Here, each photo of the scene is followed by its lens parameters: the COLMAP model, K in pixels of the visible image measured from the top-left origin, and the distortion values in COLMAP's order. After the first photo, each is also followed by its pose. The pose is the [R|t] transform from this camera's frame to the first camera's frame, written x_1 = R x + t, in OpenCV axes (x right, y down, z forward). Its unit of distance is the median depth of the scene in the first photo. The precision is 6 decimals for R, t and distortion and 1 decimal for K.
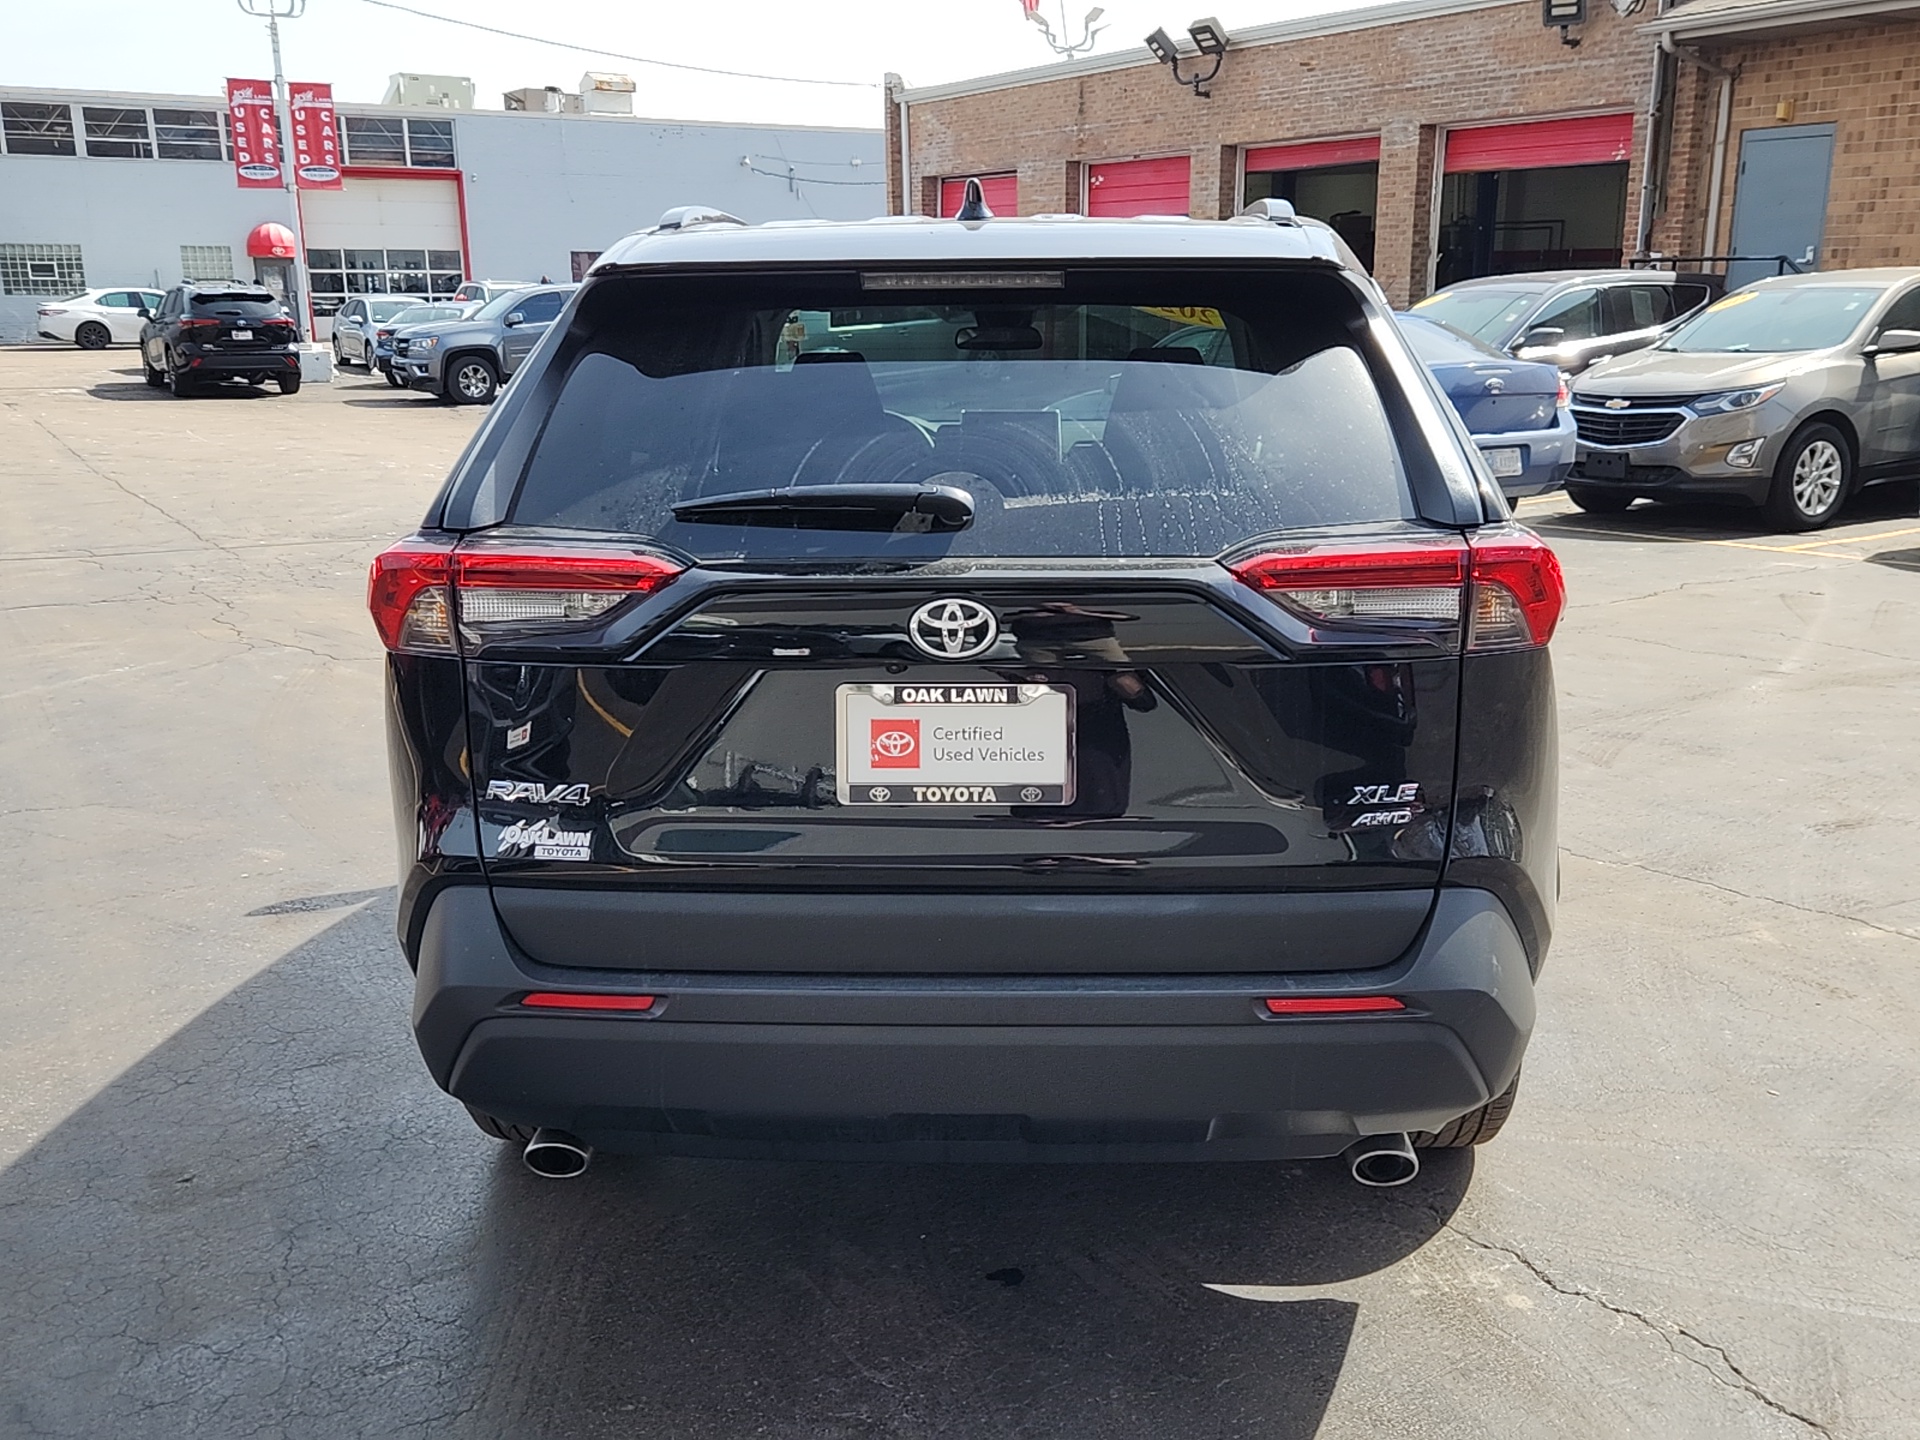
lens RADIAL K [[2416.4, 0, 960.0], [0, 2416.4, 720.0], [0, 0, 1]] dist [0.117047, -0.179171]
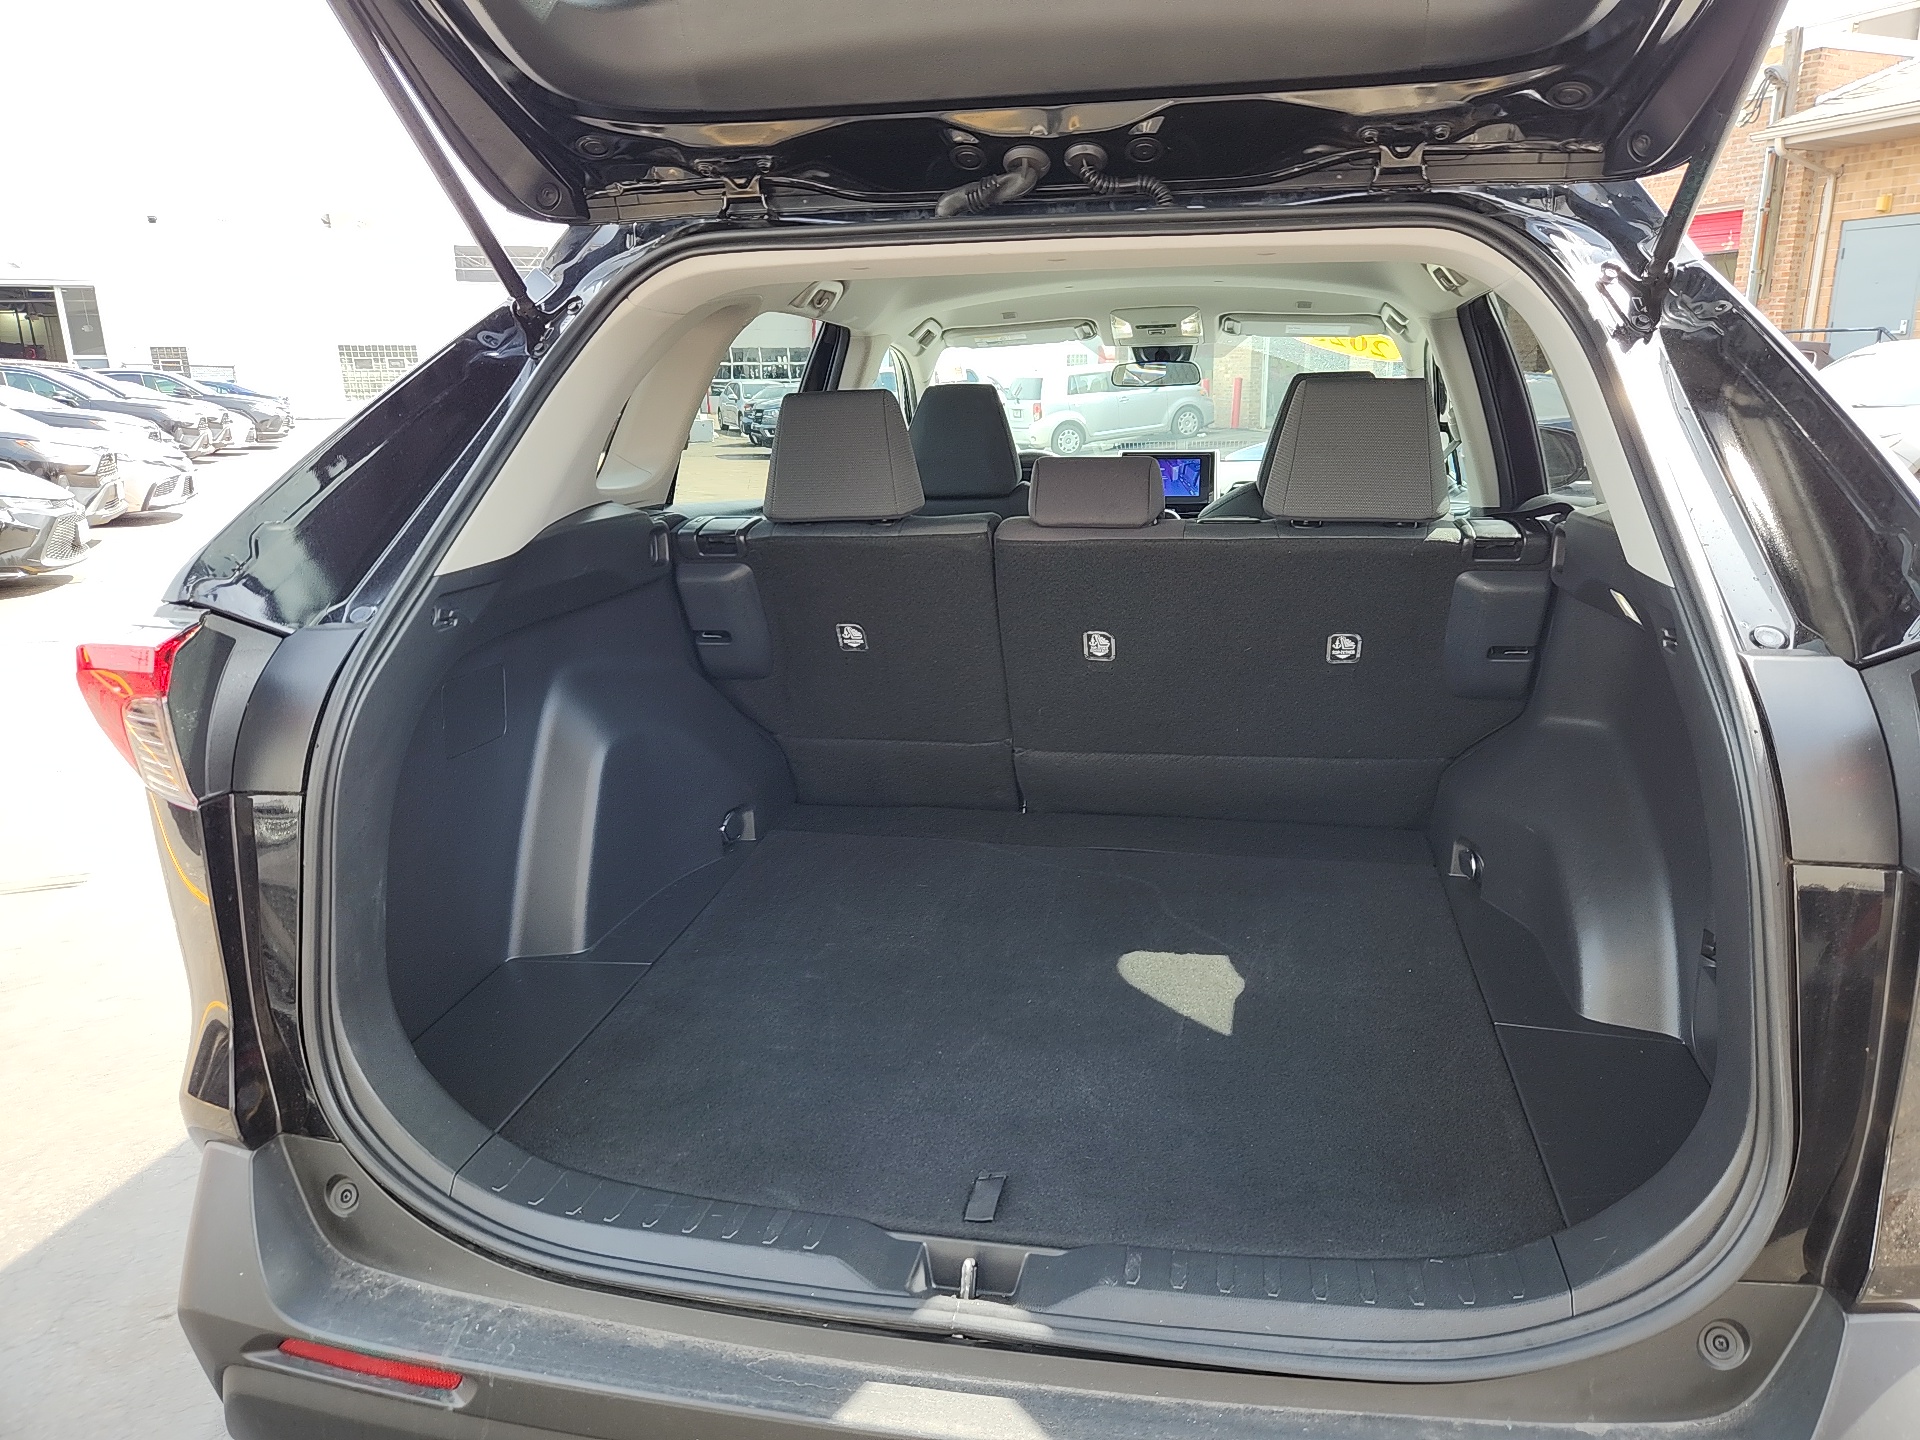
lens RADIAL K [[1502.7, 0, 951.6], [0, 1502.7, 756.9], [0, 0, 1]] dist [0.042280, -0.009498]
pose [[0.988397, 0.032459, -0.148387, 0.011349], [-0.023062, 0.997644, 0.064616, -0.017994], [0.150135, -0.060444, 0.986816, 0.160957]]
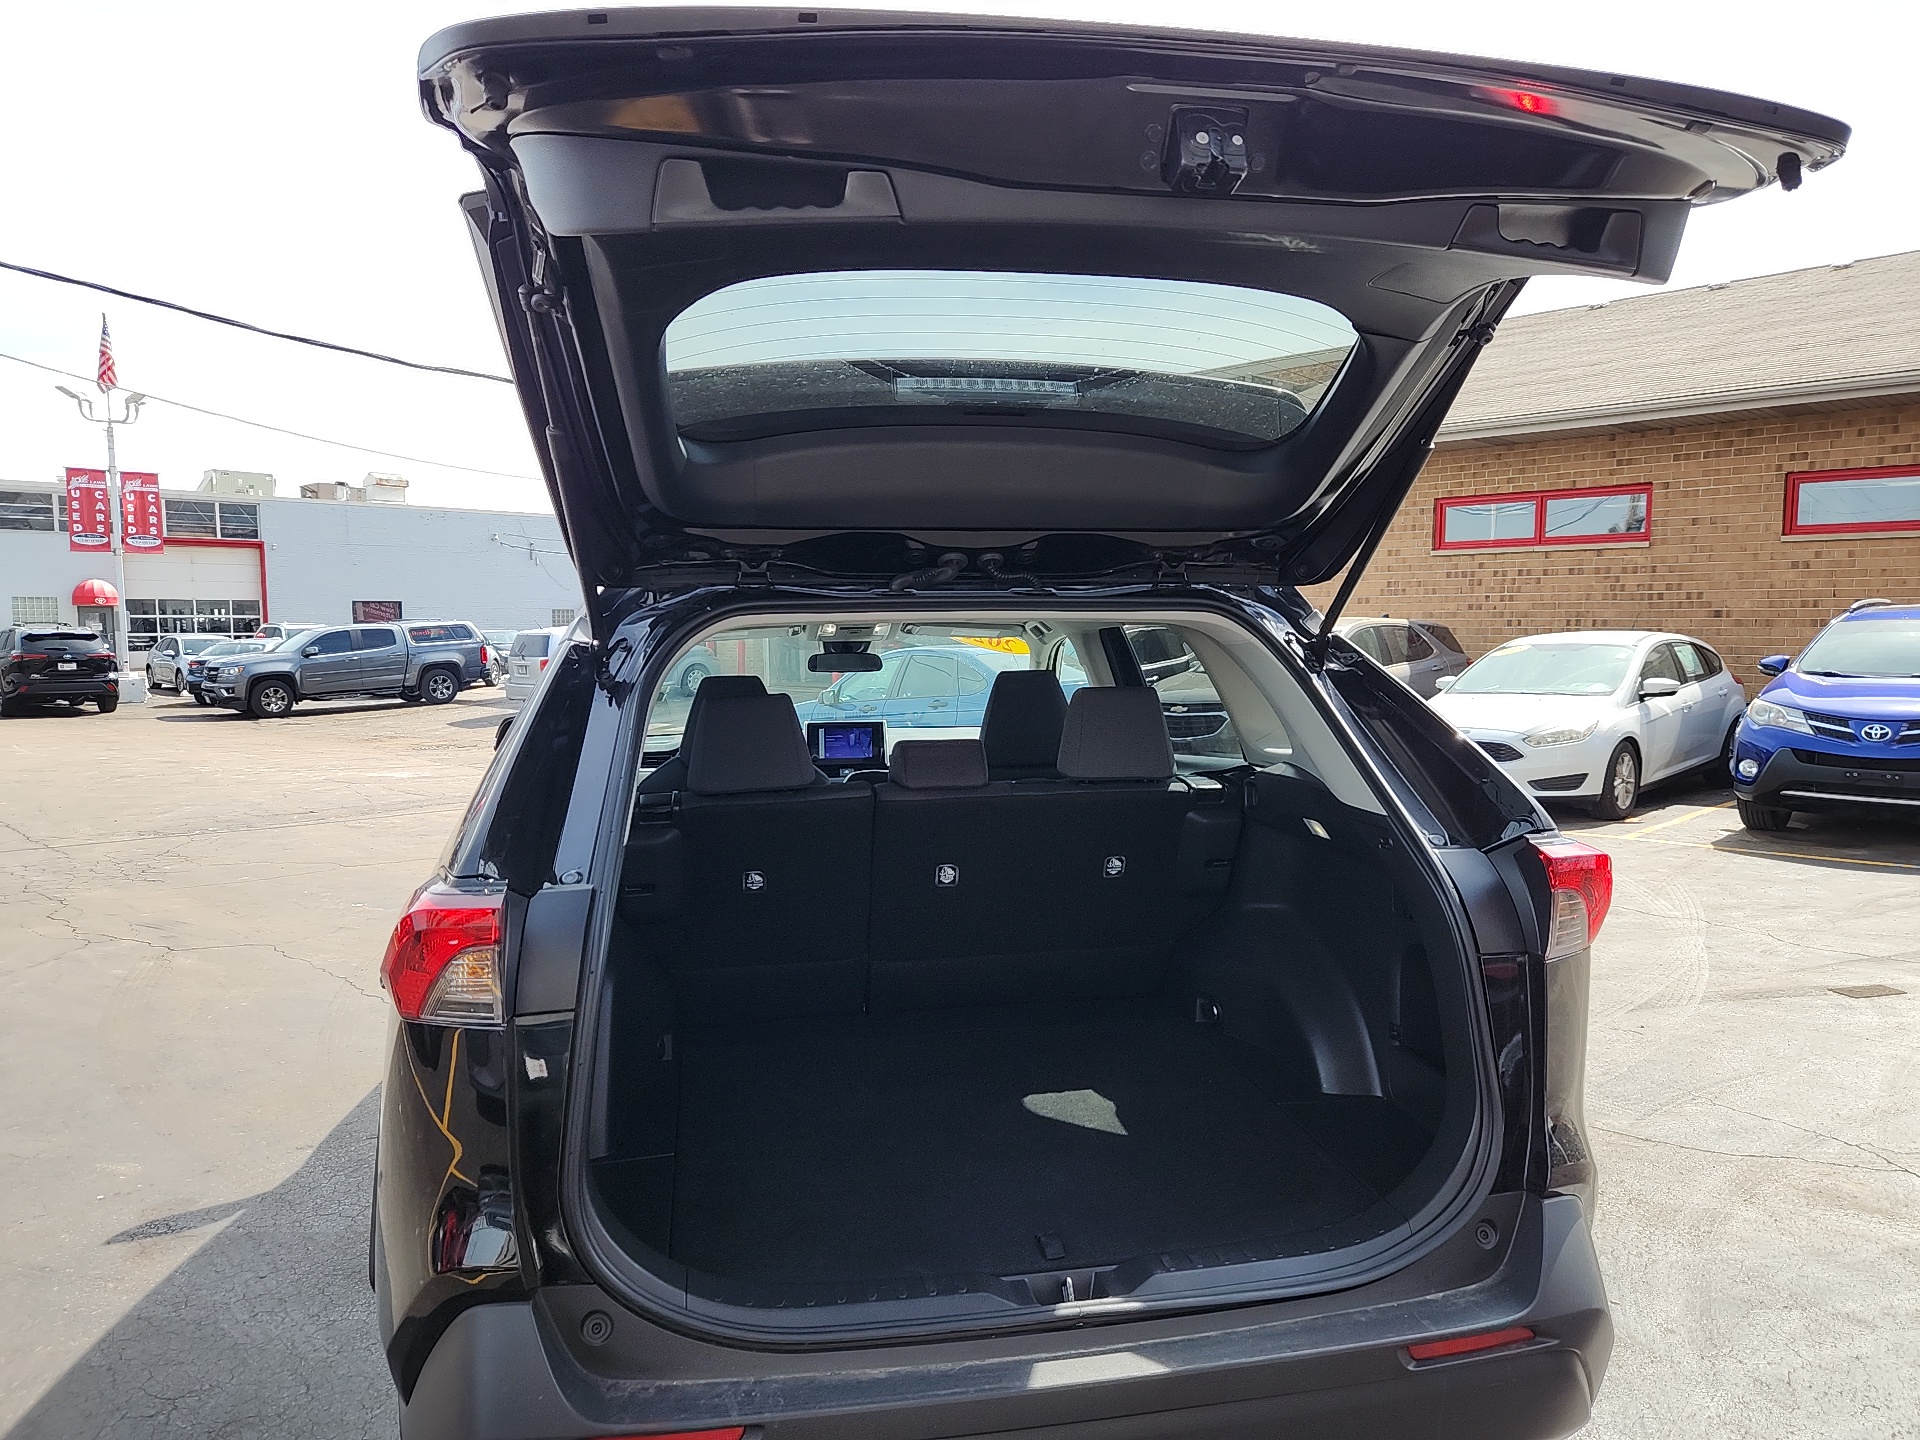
lens RADIAL K [[1564.8, 0, 1022.8], [0, 1564.8, 619.6], [0, 0, 1]] dist [0.064774, -0.010561]
pose [[0.962721, 0.003163, 0.270479, -0.046230], [0.046213, 0.983307, -0.175986, -0.015850], [-0.266521, 0.181925, 0.946504, 0.098834]]
